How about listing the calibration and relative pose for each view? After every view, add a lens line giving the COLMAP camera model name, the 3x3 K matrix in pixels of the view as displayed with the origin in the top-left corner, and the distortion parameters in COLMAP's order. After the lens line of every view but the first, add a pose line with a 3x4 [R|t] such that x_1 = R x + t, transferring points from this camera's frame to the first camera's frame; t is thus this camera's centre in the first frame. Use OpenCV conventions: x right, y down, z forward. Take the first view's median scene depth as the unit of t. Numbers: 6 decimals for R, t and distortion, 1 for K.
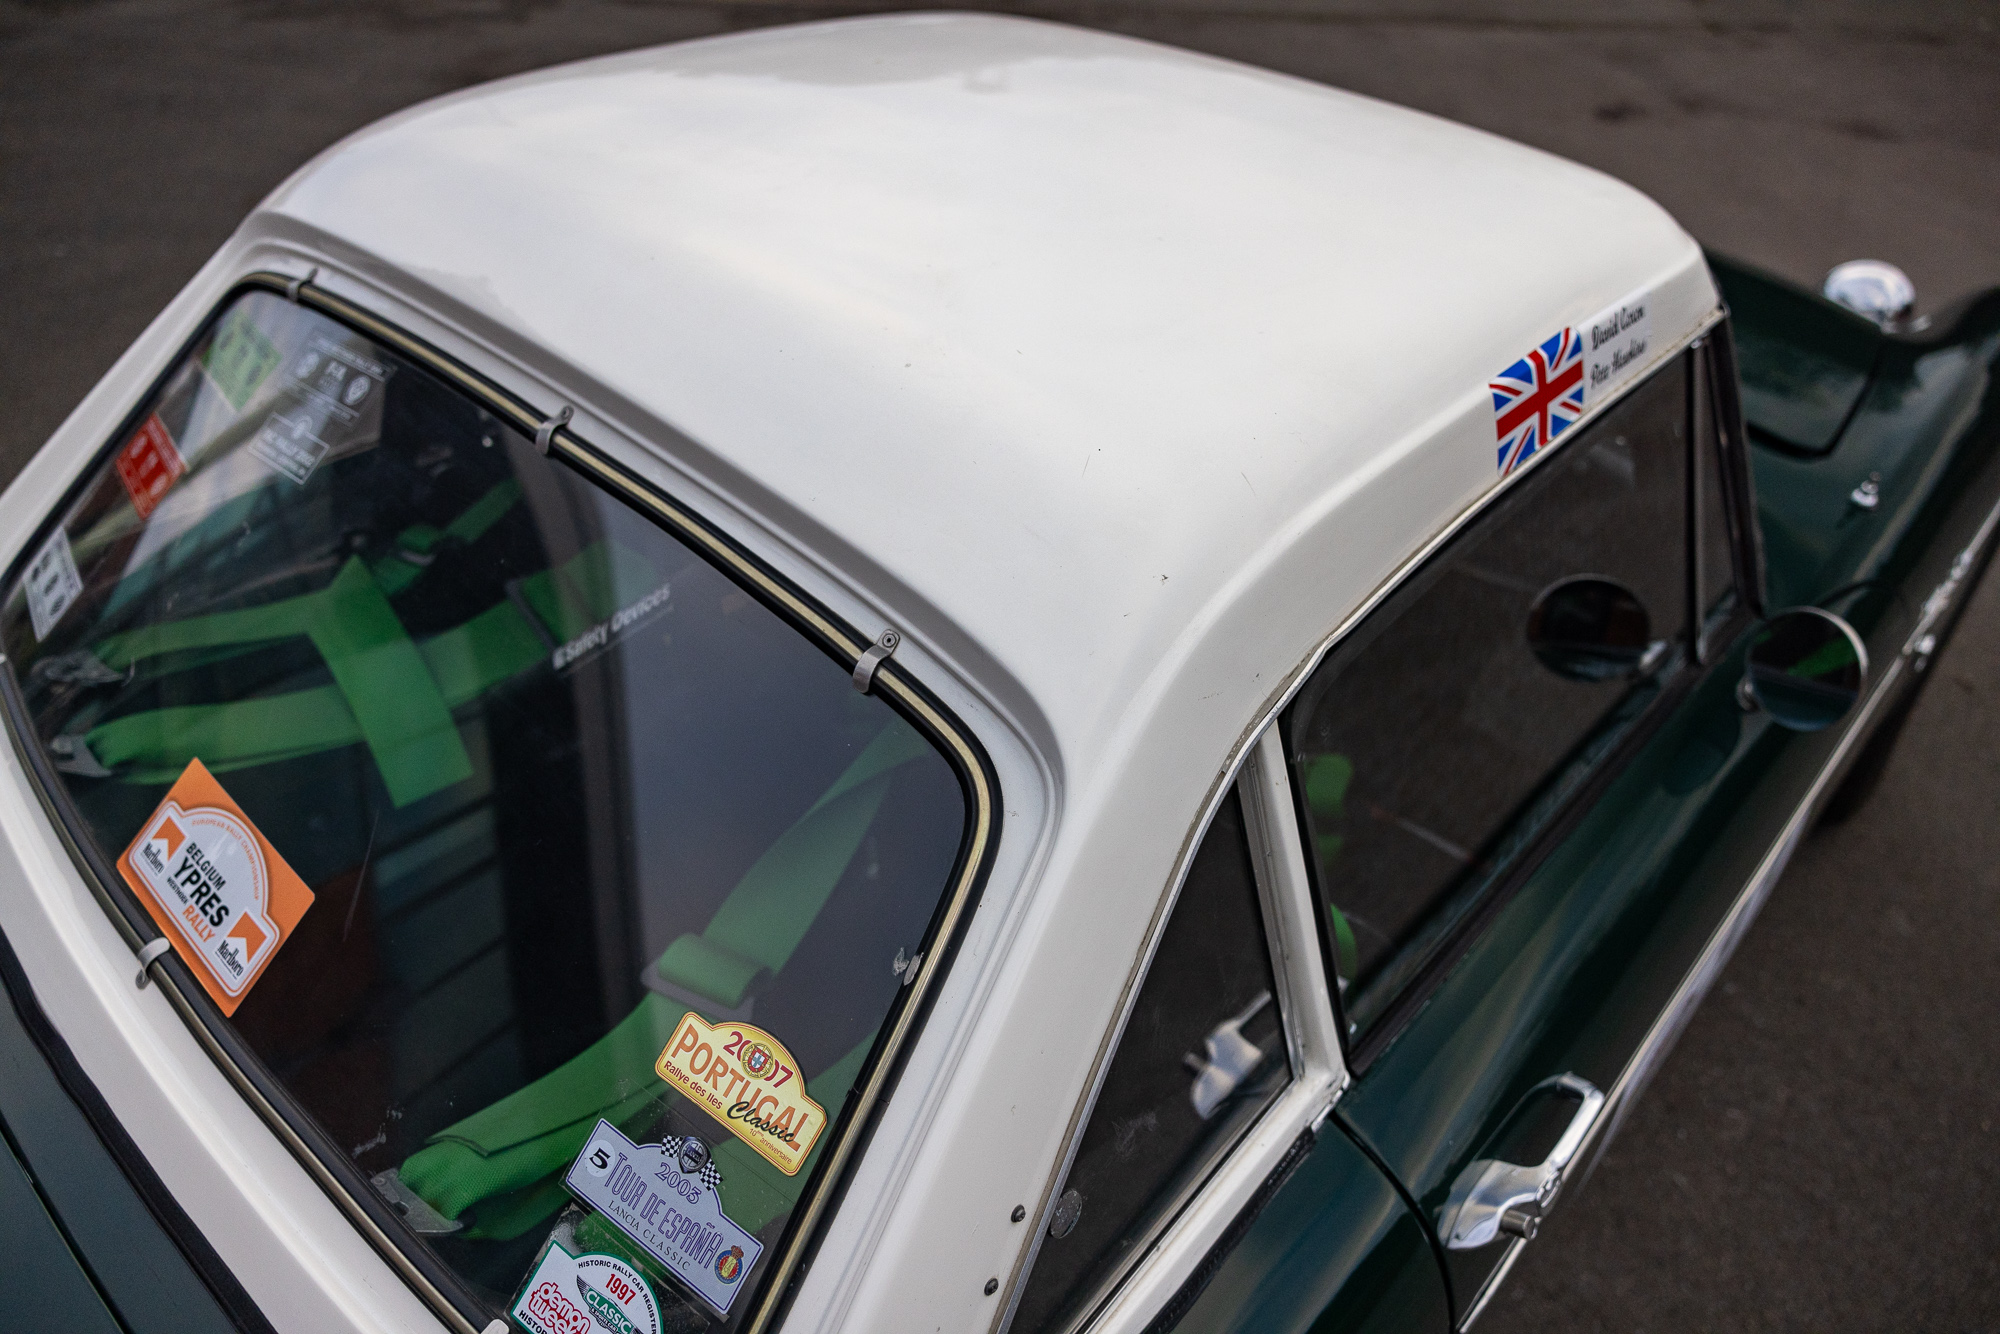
lens RADIAL K [[1302.7, 0, 947.6], [0, 1302.7, 643.3], [0, 0, 1]] dist [0.018719, 0.002438]
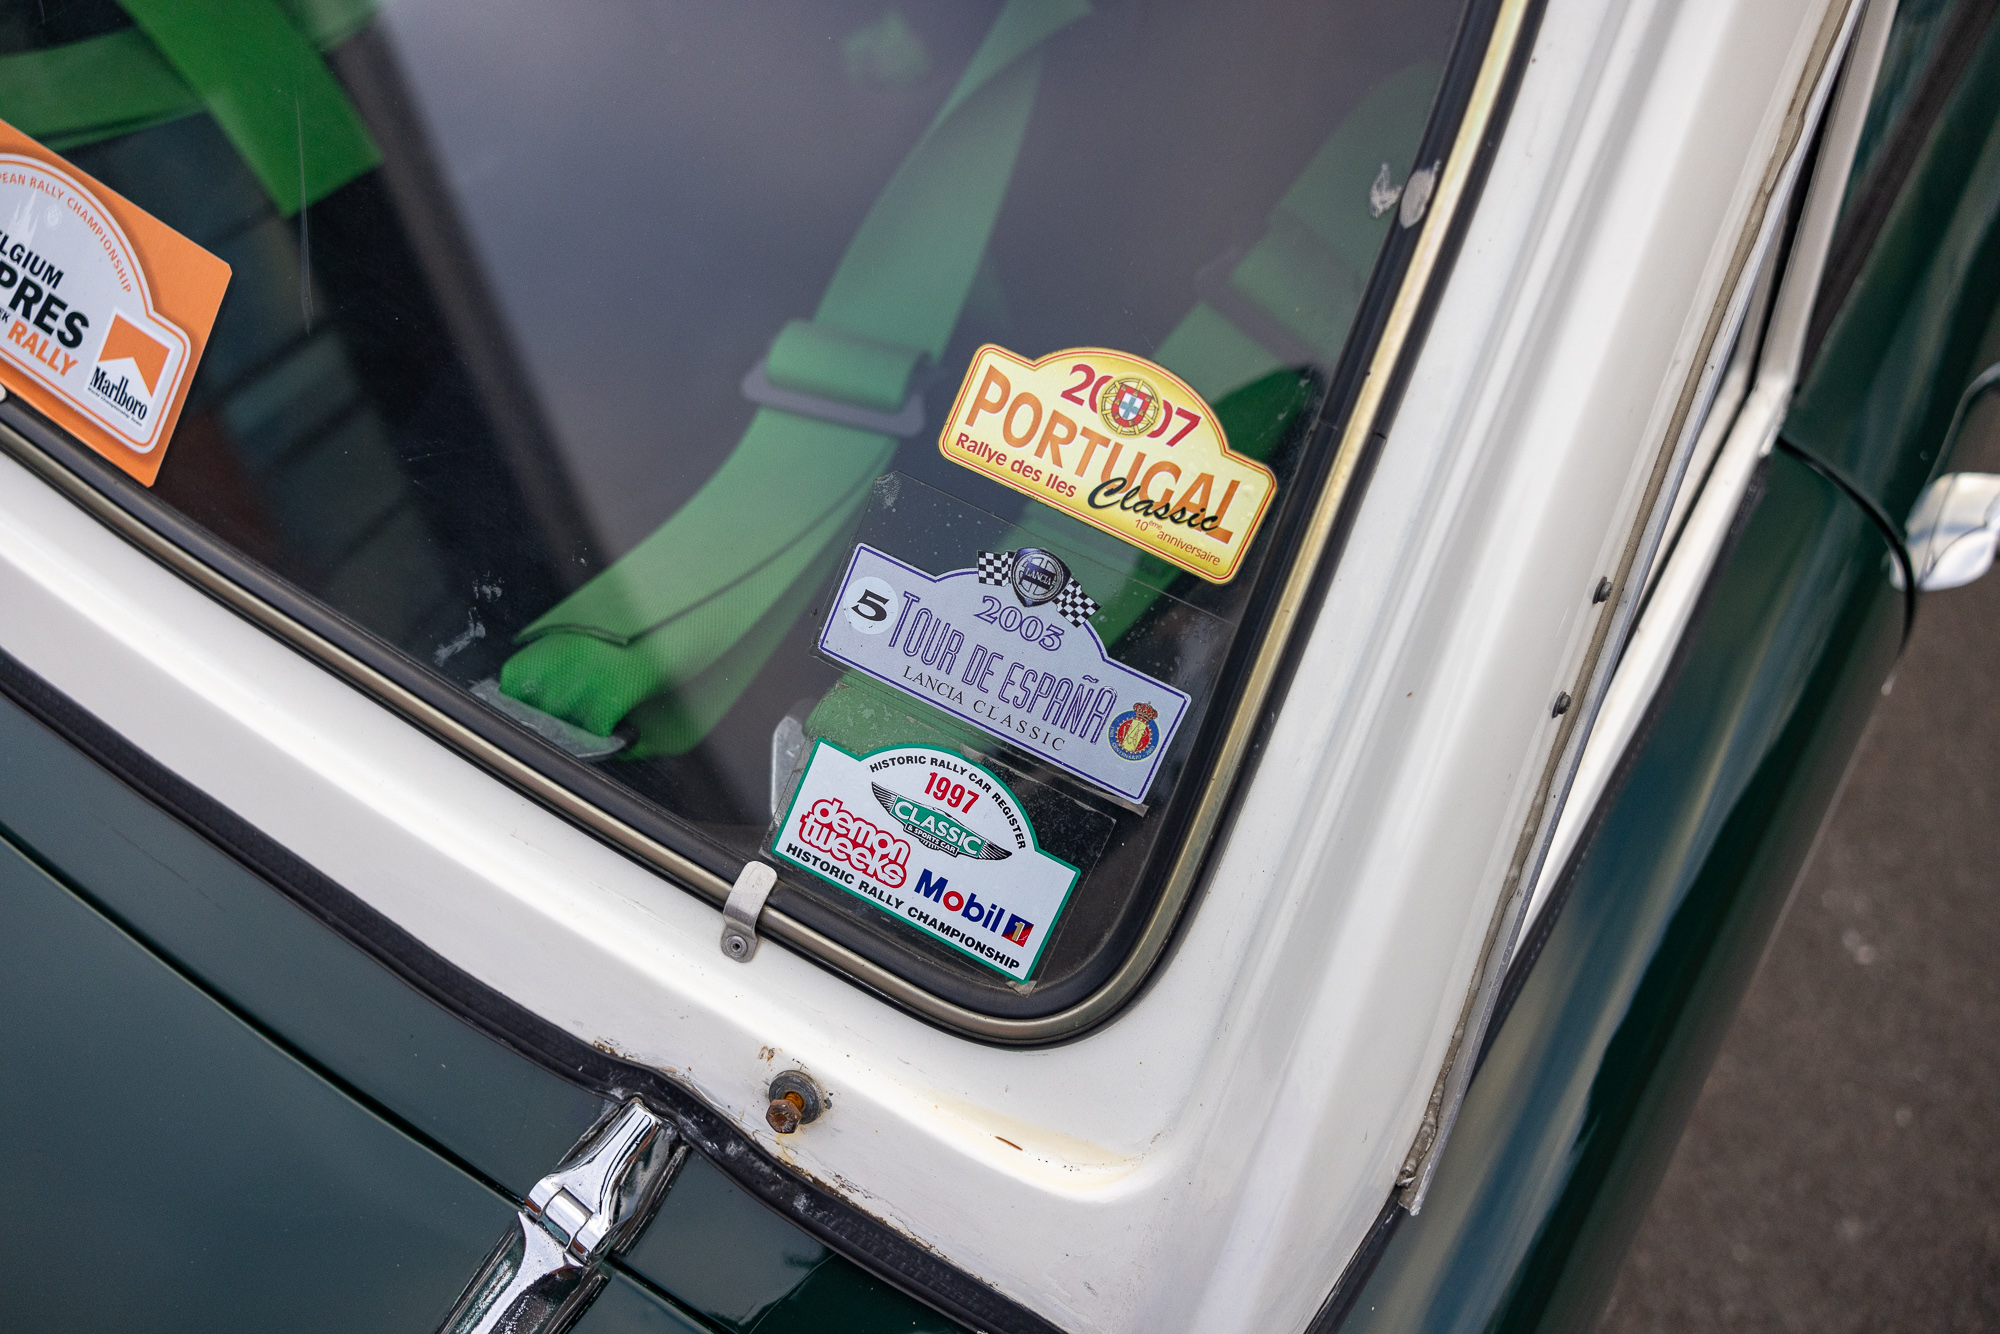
lens RADIAL K [[1302.7, 0, 947.6], [0, 1302.7, 643.3], [0, 0, 1]] dist [0.018719, 0.002438]
pose [[0.989105, -0.137274, 0.053176, -0.269502], [0.107952, 0.921935, 0.371998, 0.196445], [-0.100090, -0.362205, 0.926709, 0.449495]]
